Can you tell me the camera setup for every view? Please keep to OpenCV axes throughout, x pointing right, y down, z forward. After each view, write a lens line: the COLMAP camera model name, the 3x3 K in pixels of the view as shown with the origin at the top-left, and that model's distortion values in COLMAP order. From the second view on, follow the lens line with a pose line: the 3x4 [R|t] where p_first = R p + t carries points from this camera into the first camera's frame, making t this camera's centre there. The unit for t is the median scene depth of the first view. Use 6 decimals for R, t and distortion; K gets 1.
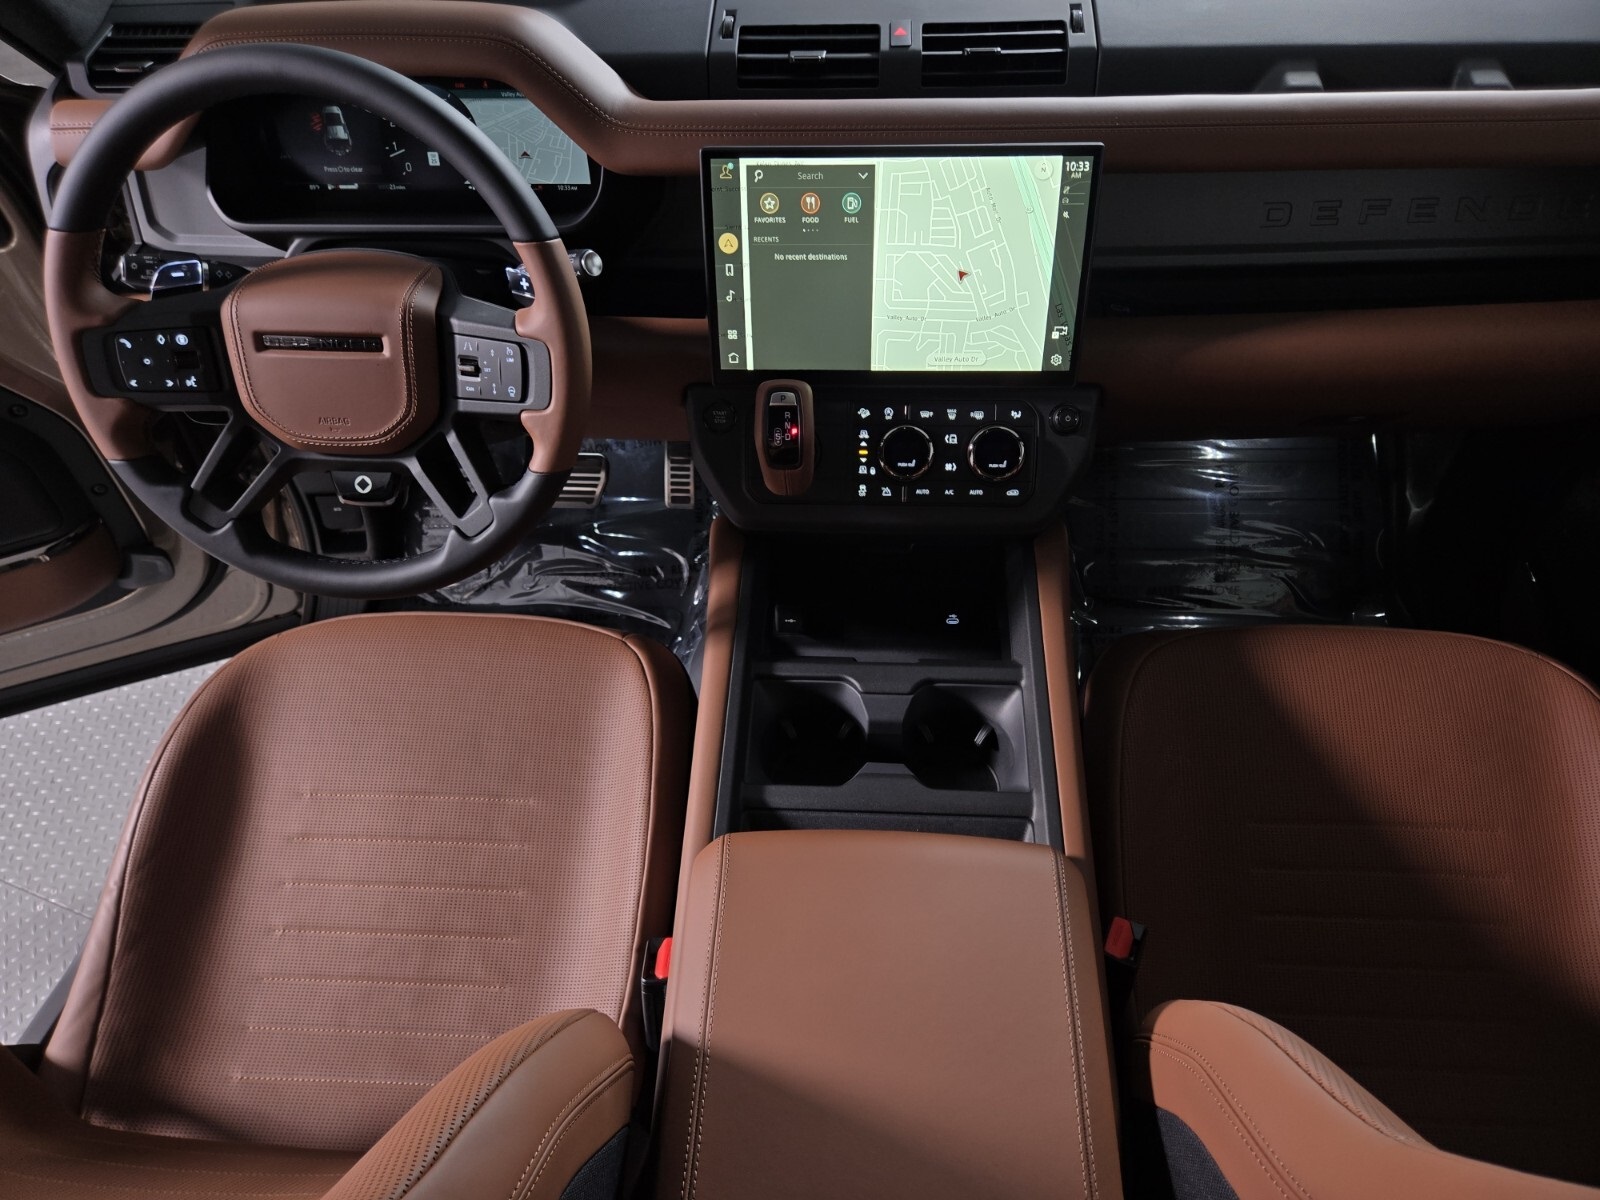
lens RADIAL K [[1077.1, 0, 800.0], [0, 1077.1, 600.0], [0, 0, 1]] dist [0.050442, -0.051572]
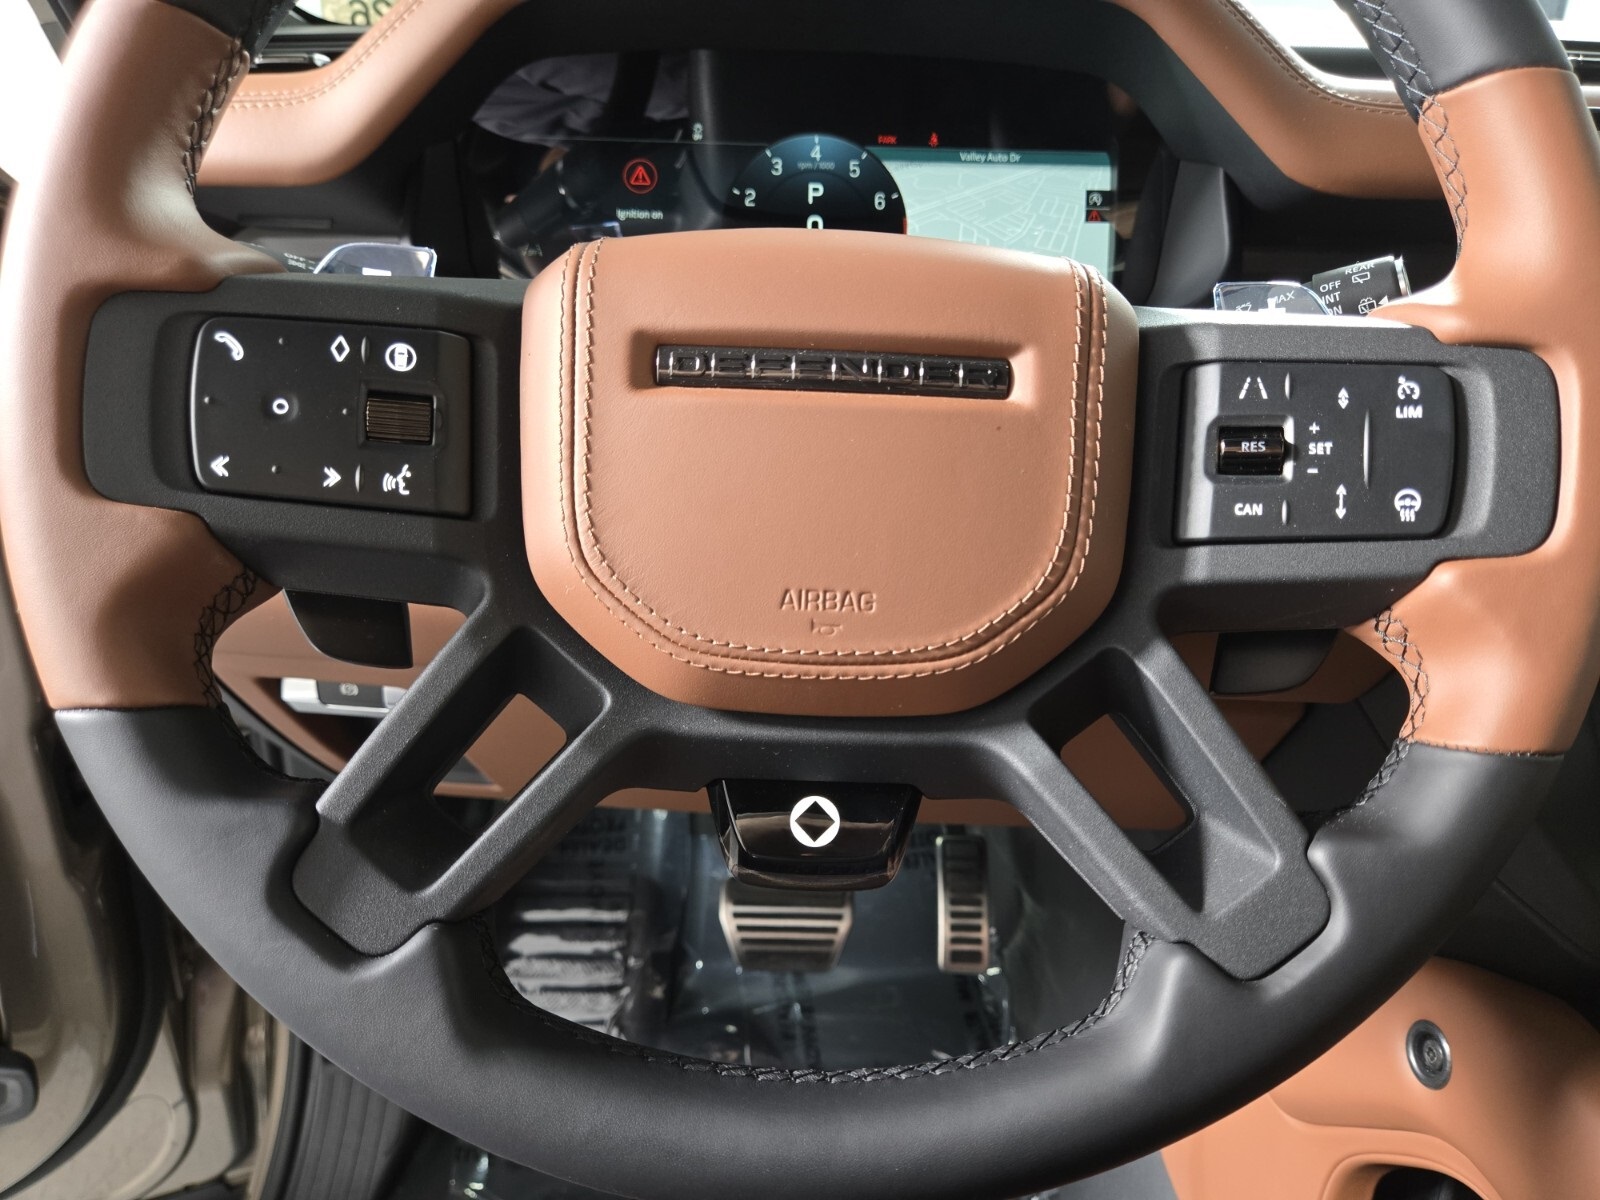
lens RADIAL K [[1077.1, 0, 800.0], [0, 1077.1, 600.0], [0, 0, 1]] dist [0.050442, -0.051572]
pose [[0.996408, 0.026622, 0.080393, -0.457174], [0.010768, 0.901771, -0.432079, -0.024840], [-0.083999, 0.431393, 0.898245, 0.702182]]
